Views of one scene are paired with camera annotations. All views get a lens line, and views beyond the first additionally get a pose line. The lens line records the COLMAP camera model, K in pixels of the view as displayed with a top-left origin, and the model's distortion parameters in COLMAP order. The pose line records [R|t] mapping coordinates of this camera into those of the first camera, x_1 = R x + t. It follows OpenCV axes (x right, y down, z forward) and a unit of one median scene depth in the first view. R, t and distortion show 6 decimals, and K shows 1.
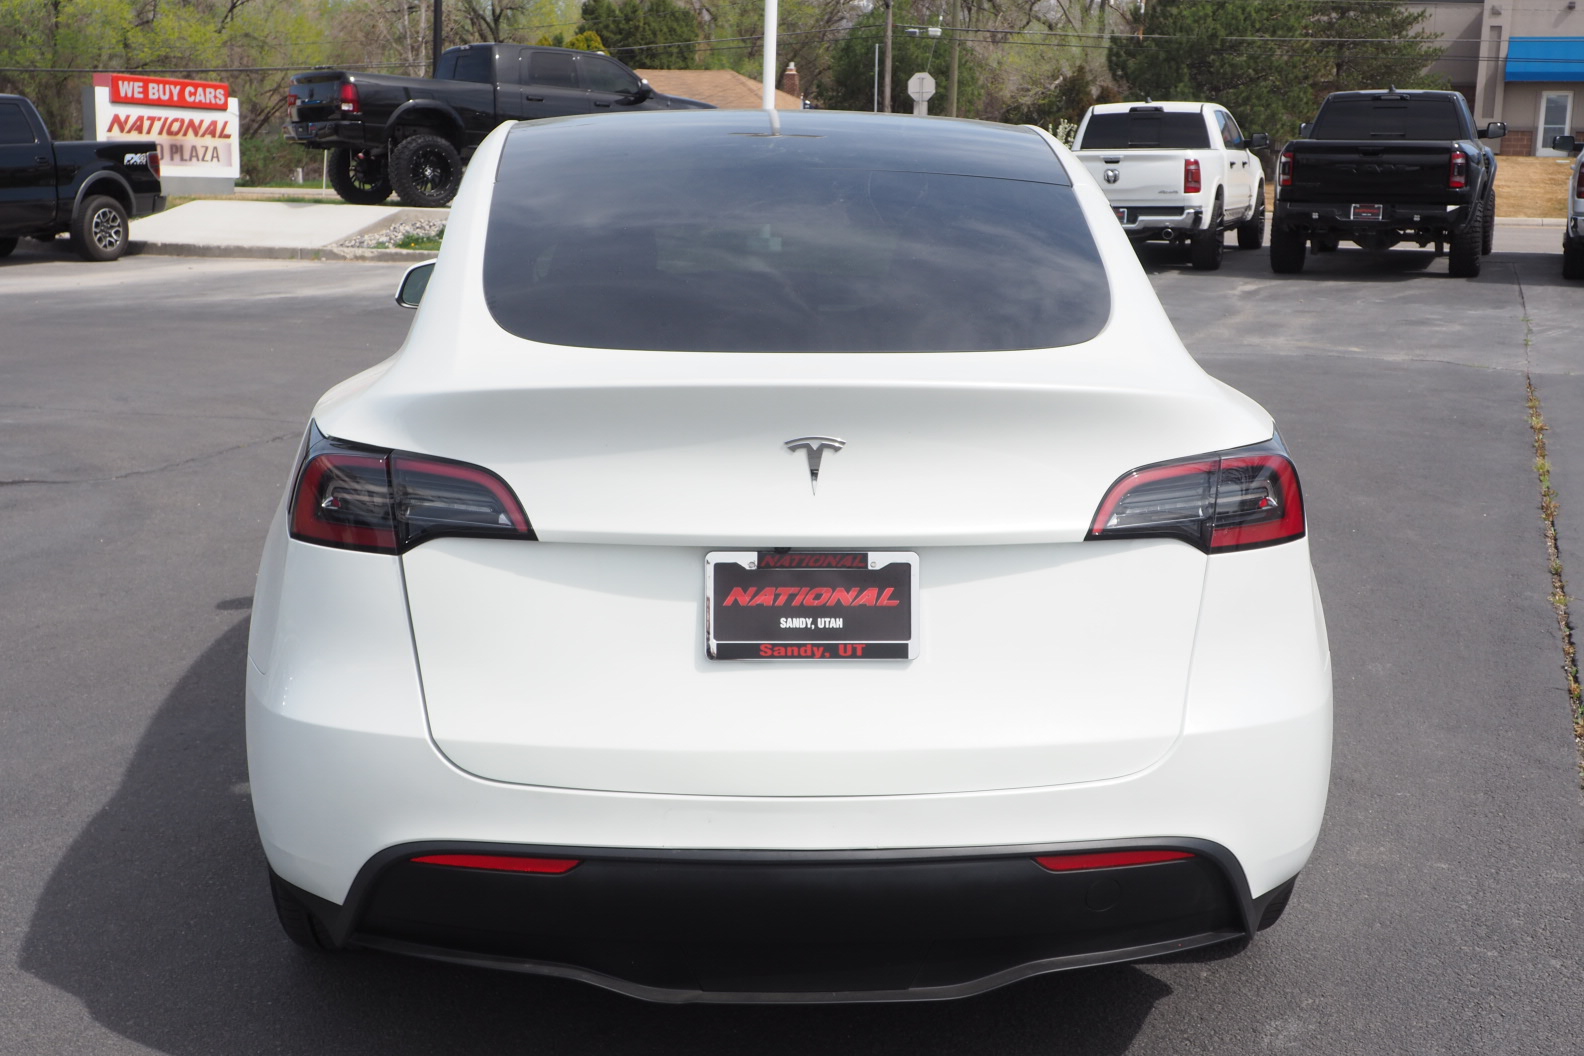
lens RADIAL K [[1902.8, 0, 784.0], [0, 1902.8, 524.0], [0, 0, 1]] dist [0.003674, 0.000000]
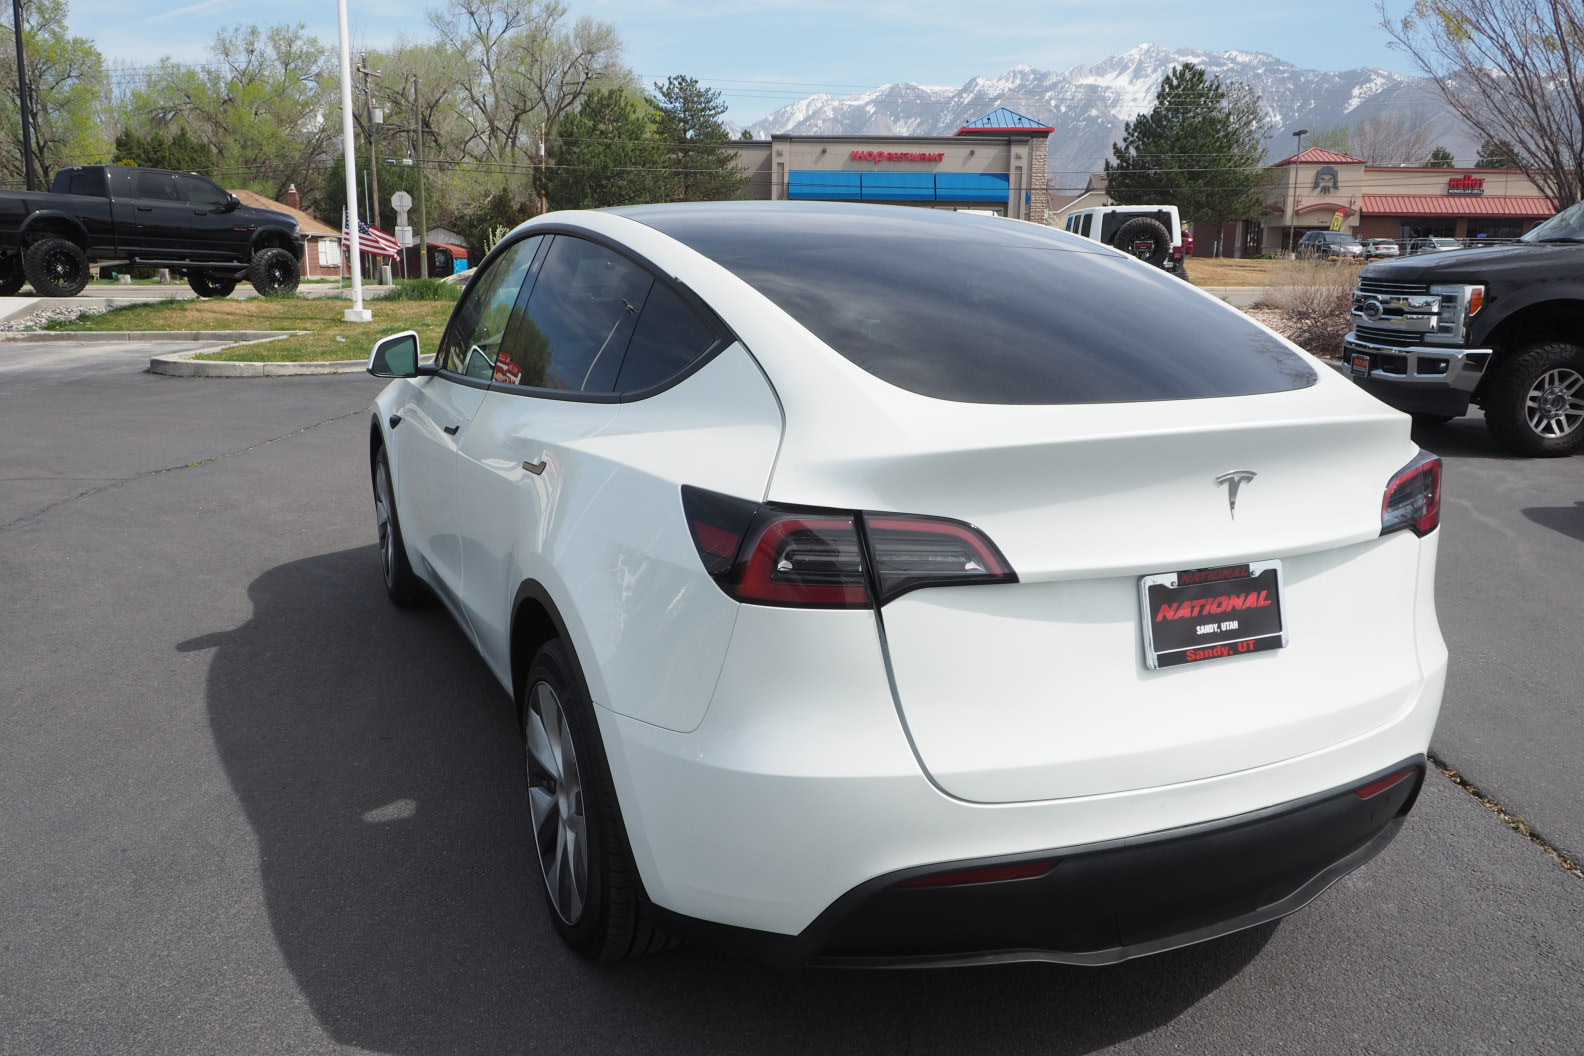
lens RADIAL K [[1287.3, 0, 788.7], [0, 1287.3, 531.8], [0, 0, 1]] dist [-0.018924, 0.006144]
pose [[0.927909, -0.090707, 0.361603, -0.051818], [0.081728, 0.995848, 0.040083, -0.006124], [-0.363737, -0.007641, 0.931470, 0.035460]]
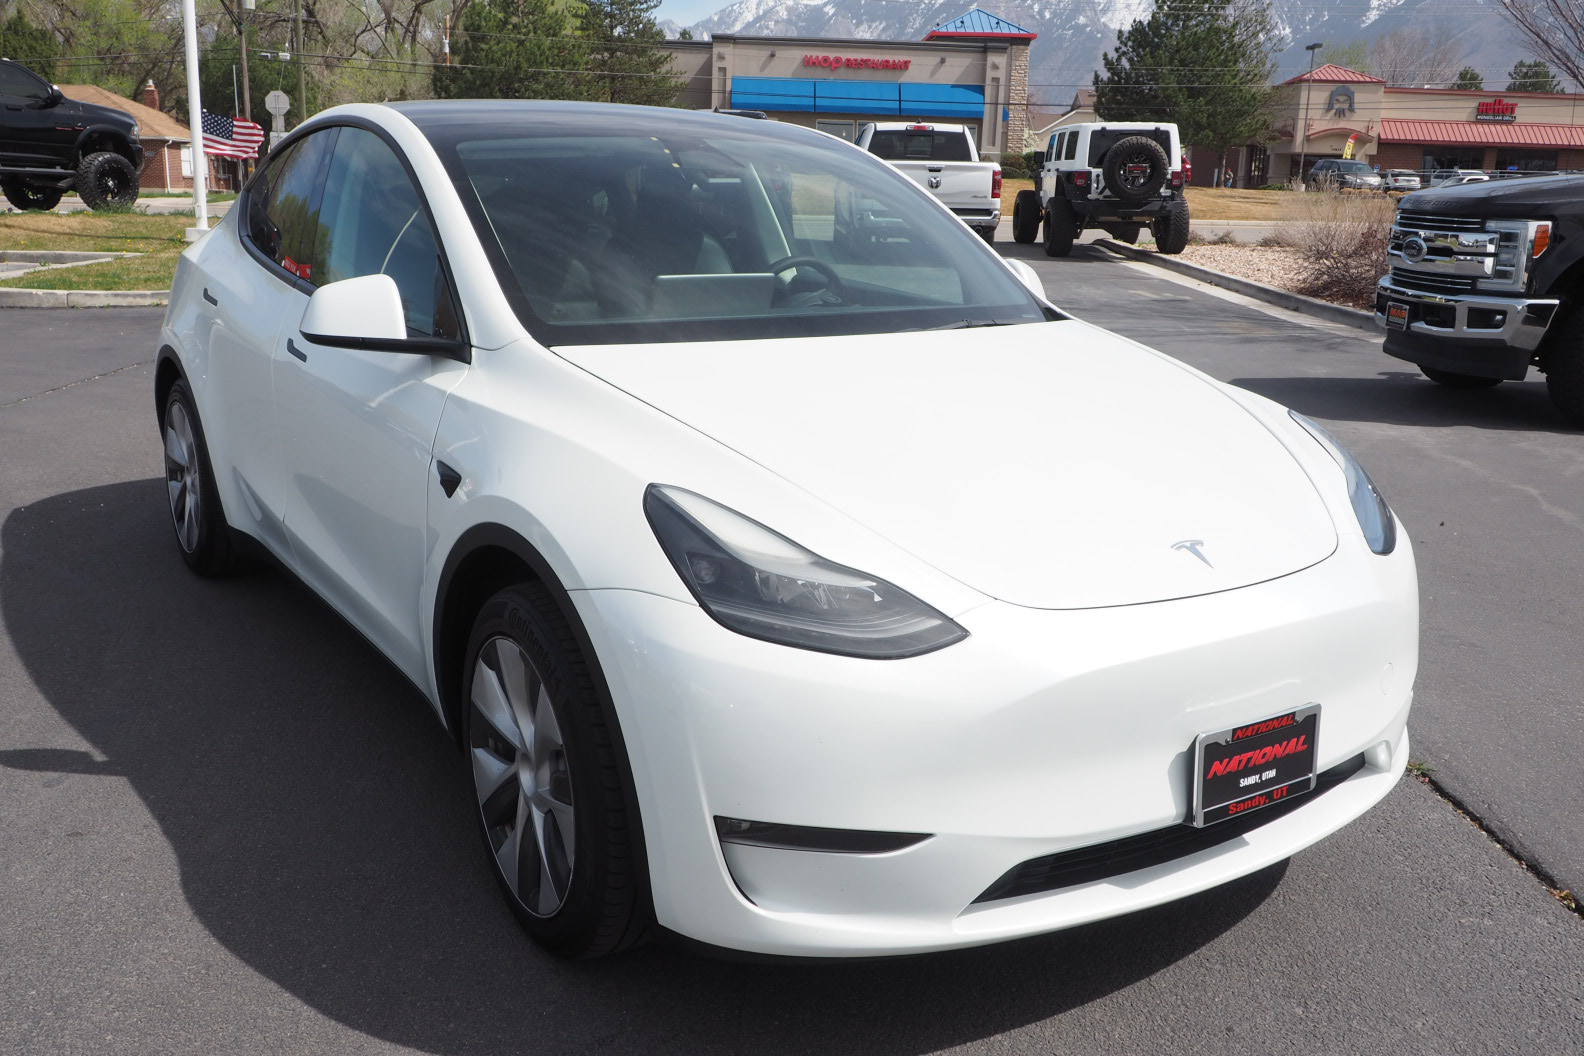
lens RADIAL K [[1449.4, 0, 788.0], [0, 1449.4, 536.4], [0, 0, 1]] dist [-0.010030, 0.000000]
pose [[0.914263, -0.092906, 0.394324, -0.034742], [0.069004, 0.994838, 0.074402, -0.009062], [-0.399200, -0.040813, 0.915955, 0.060254]]
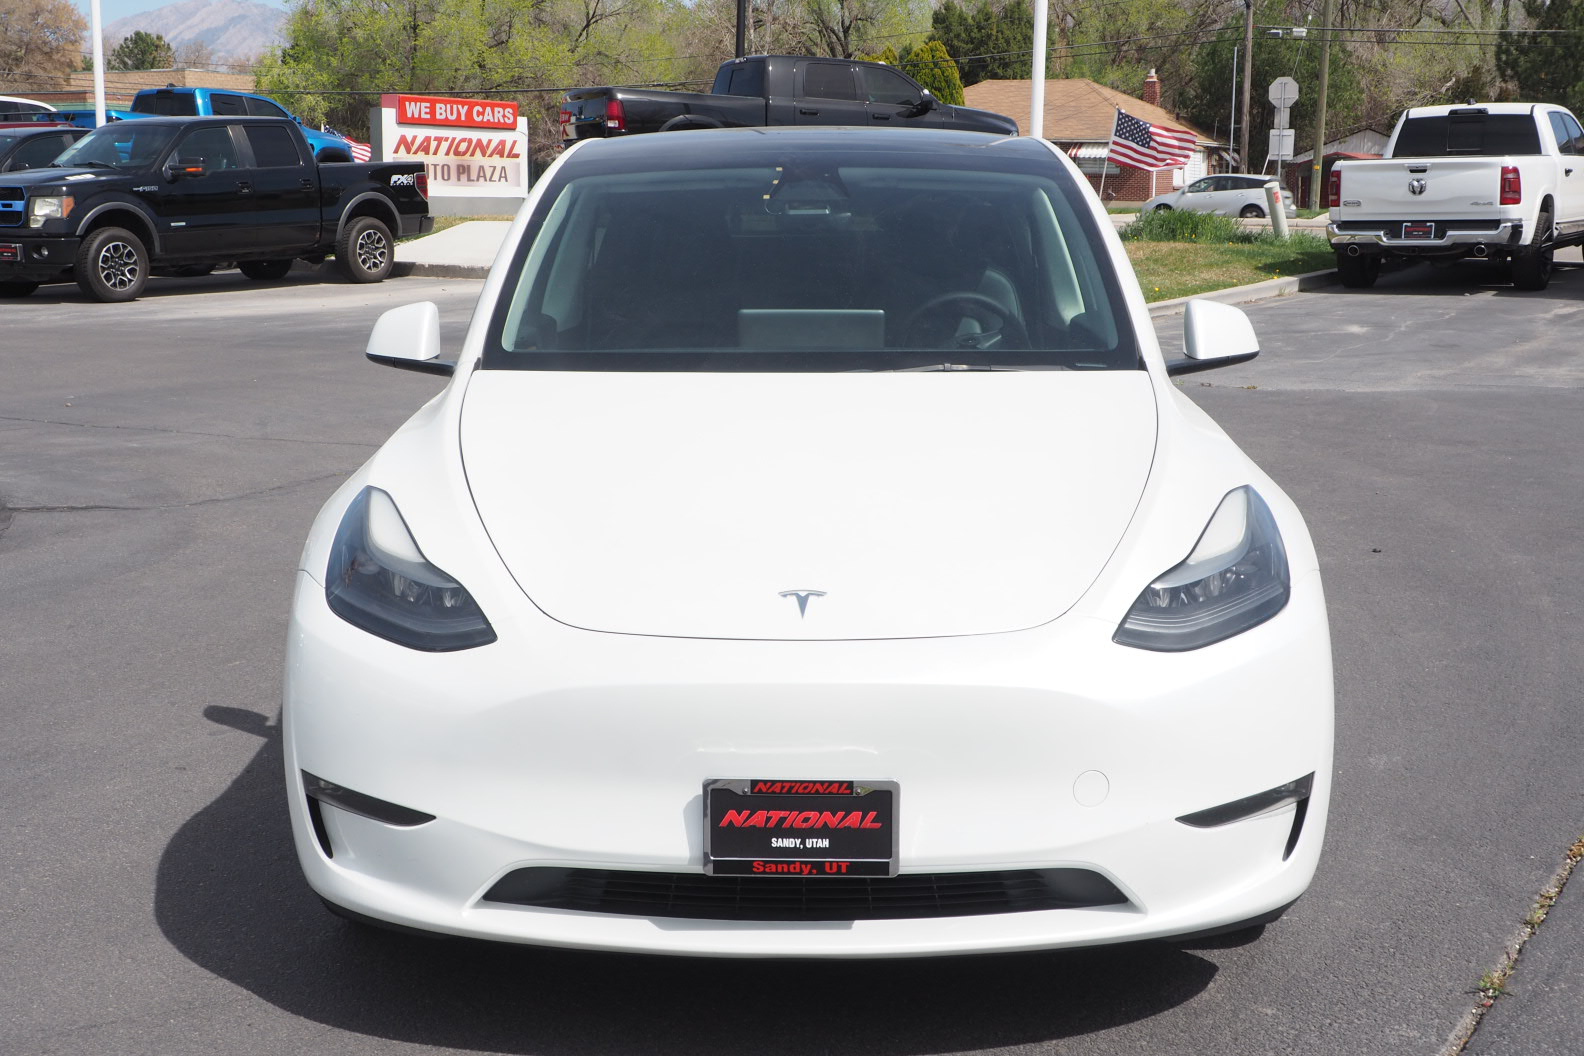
lens RADIAL K [[1993.5, 0, 794.6], [0, 1993.5, 537.0], [0, 0, 1]] dist [0.007853, 0.000000]
pose [[0.982356, 0.022124, -0.185709, 0.046501], [-0.023929, 0.999686, -0.007486, -0.002422], [0.185485, 0.011798, 0.982576, 0.016111]]
